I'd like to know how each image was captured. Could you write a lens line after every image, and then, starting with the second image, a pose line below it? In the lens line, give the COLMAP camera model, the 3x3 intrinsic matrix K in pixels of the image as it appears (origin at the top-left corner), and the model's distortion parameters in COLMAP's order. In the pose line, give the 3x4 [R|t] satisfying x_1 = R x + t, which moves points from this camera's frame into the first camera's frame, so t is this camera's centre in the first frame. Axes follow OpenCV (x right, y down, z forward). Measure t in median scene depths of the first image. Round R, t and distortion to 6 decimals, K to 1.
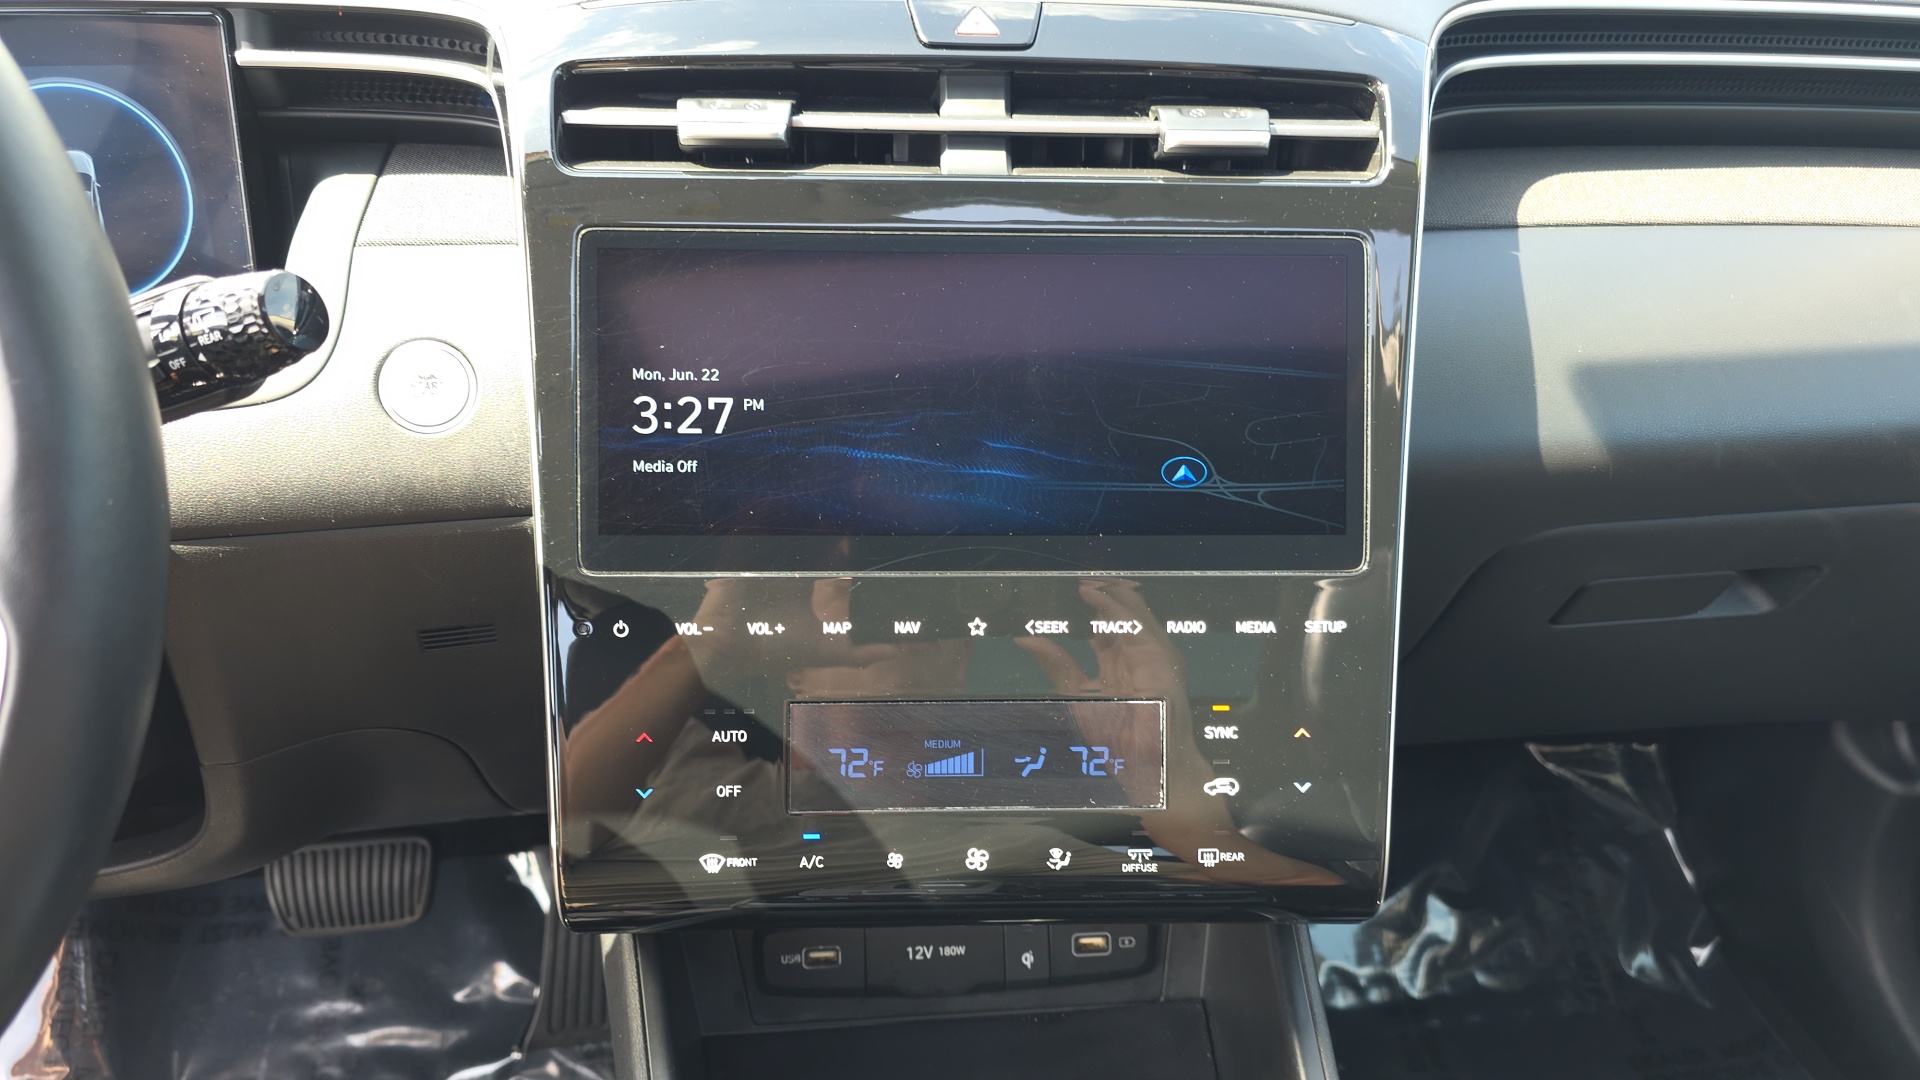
lens RADIAL K [[1308.8, 0, 972.8], [0, 1308.8, 552.0], [0, 0, 1]] dist [0.040522, -0.050195]
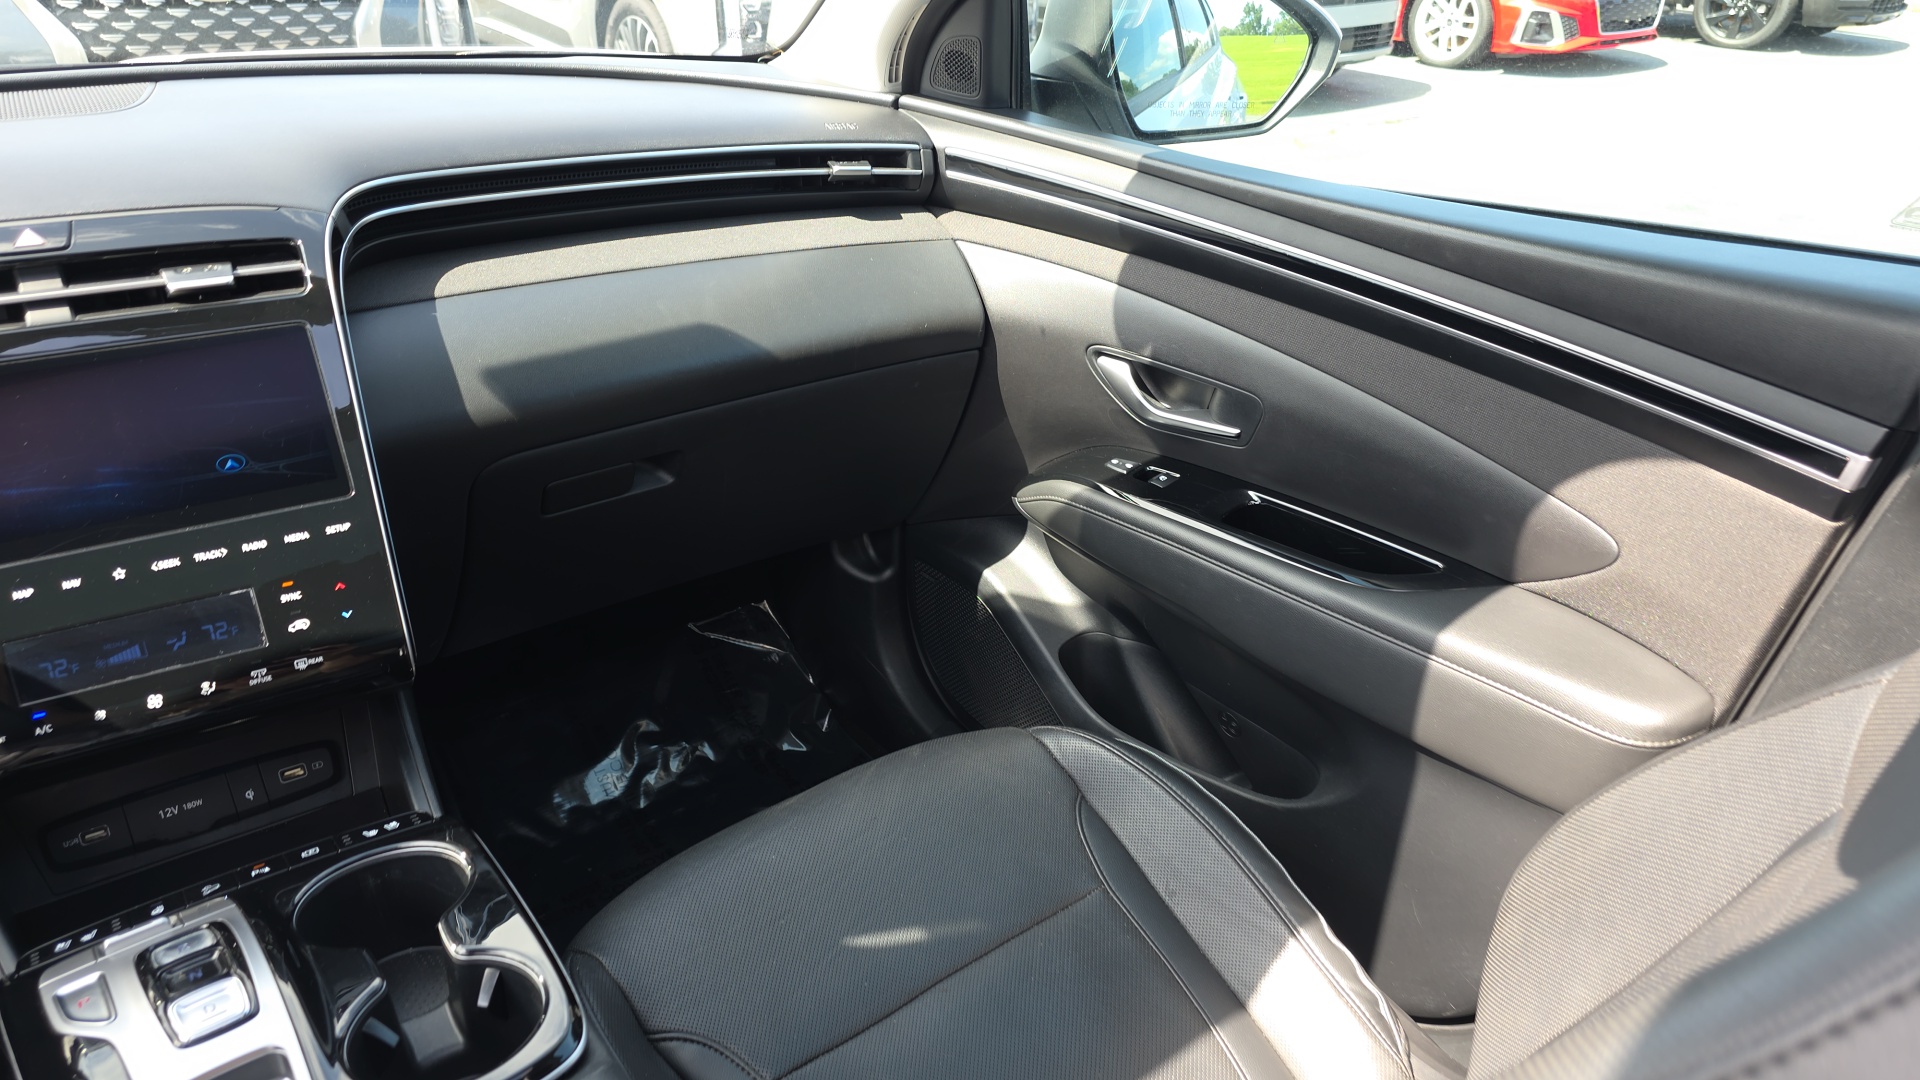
lens RADIAL K [[1285.1, 0, 970.8], [0, 1285.1, 540.7], [0, 0, 1]] dist [0.054443, -0.053895]
pose [[0.866351, -0.234882, 0.440756, 0.230594], [0.249285, 0.968084, 0.025905, 0.251558], [-0.432773, 0.087431, 0.897253, -1.052911]]
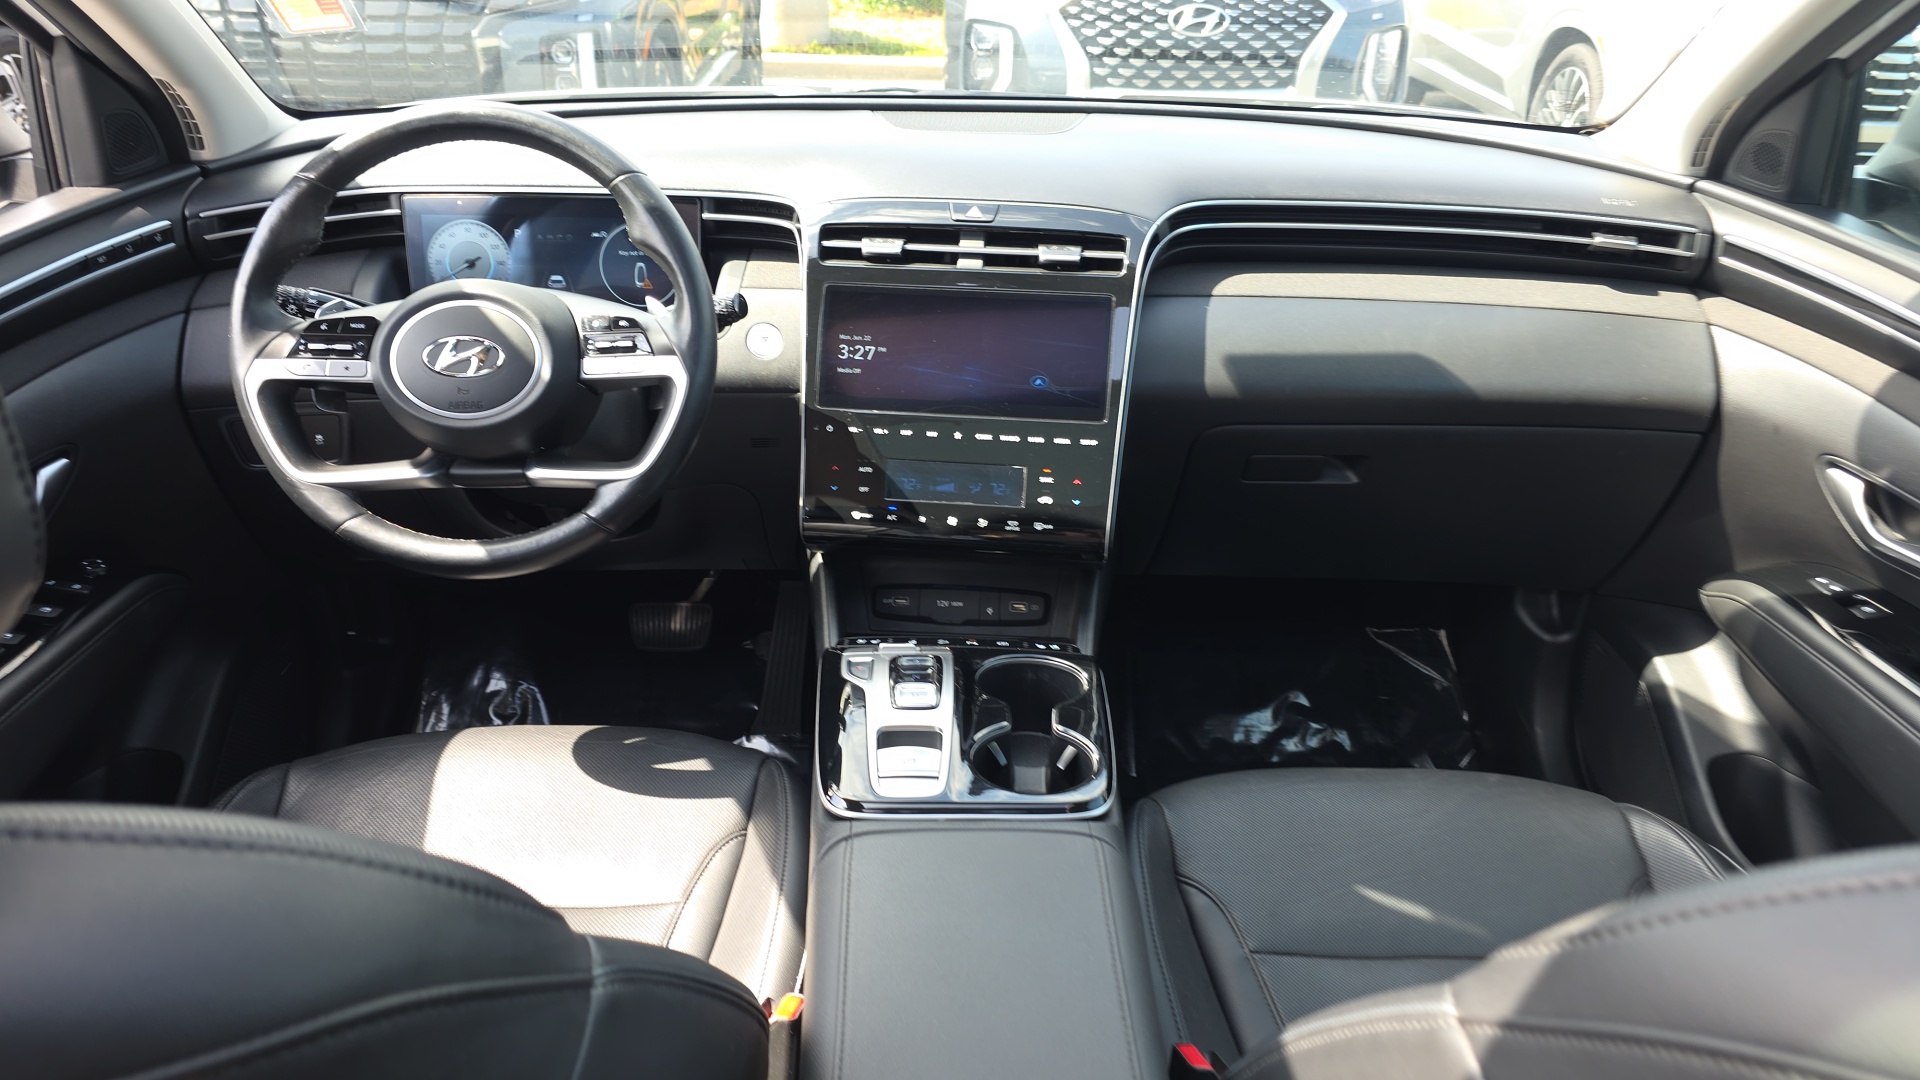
lens RADIAL K [[1275.5, 0, 953.4], [0, 1275.5, 562.8], [0, 0, 1]] dist [0.095511, -0.149365]
pose [[0.987754, 0.061705, -0.143302, 0.383540], [-0.067874, 0.996948, -0.038563, 0.417611], [0.140485, 0.047818, 0.988927, -1.573754]]
